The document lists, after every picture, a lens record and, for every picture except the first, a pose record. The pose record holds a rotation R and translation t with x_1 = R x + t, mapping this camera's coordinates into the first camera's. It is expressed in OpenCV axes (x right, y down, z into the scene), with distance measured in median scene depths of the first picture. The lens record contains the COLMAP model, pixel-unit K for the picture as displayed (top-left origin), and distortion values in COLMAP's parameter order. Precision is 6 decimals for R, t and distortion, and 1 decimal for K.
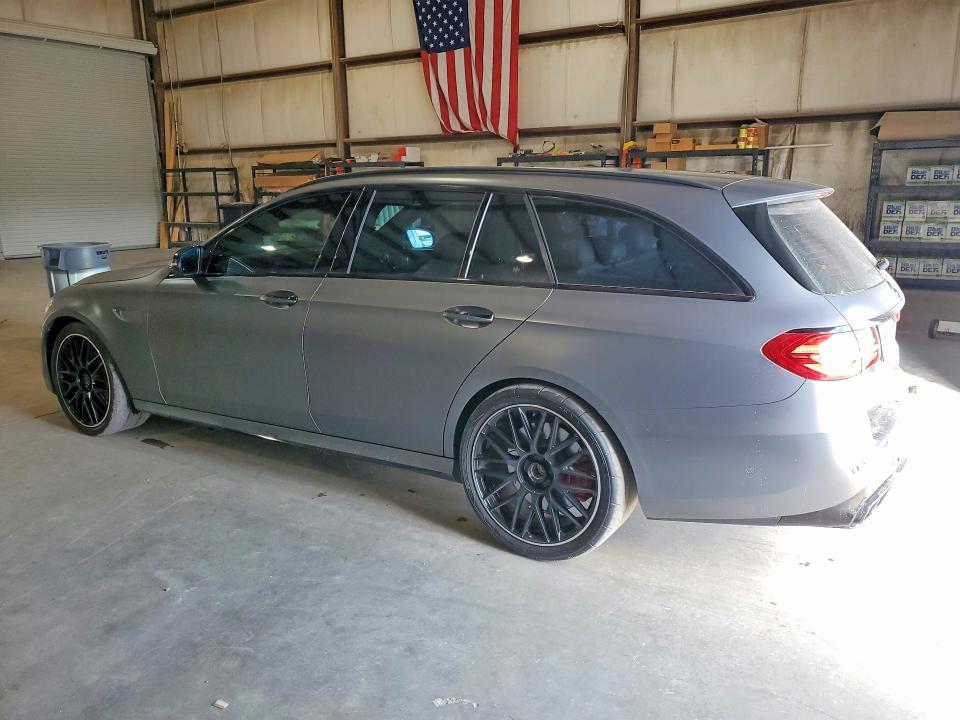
lens RADIAL K [[720.1, 0, 480.0], [0, 720.1, 360.0], [0, 0, 1]] dist [0.061874, -0.001562]
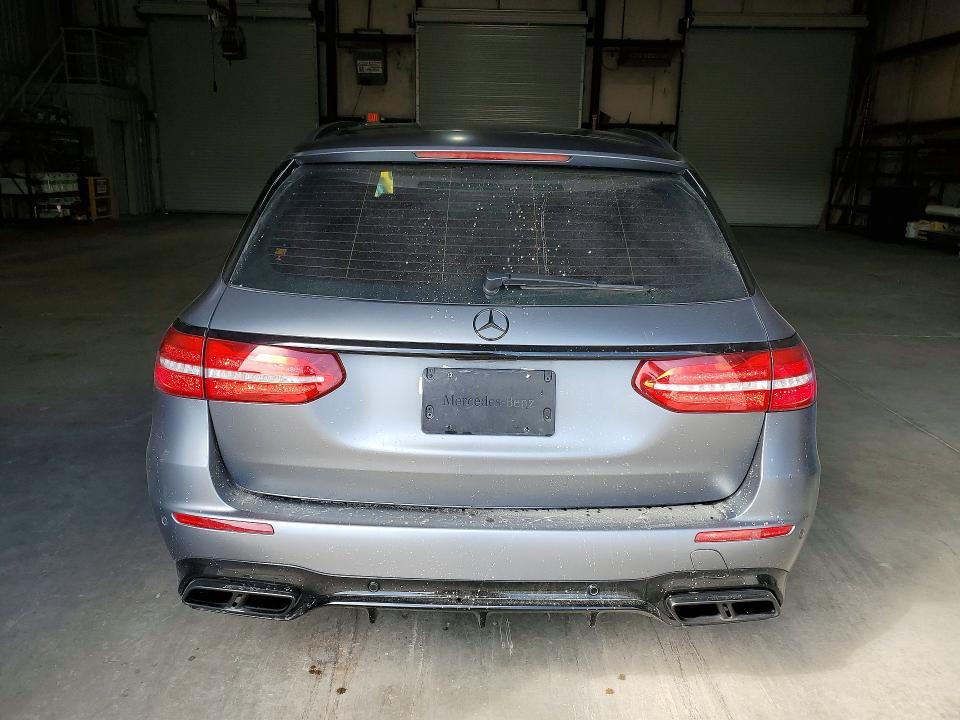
lens RADIAL K [[753.9, 0, 480.0], [0, 753.9, 360.0], [0, 0, 1]] dist [-0.035425, -0.002158]
pose [[0.543646, 0.219893, -0.809998, 0.148619], [-0.211751, 0.969786, 0.121150, -0.014638], [0.812164, 0.105655, 0.573783, 0.105249]]
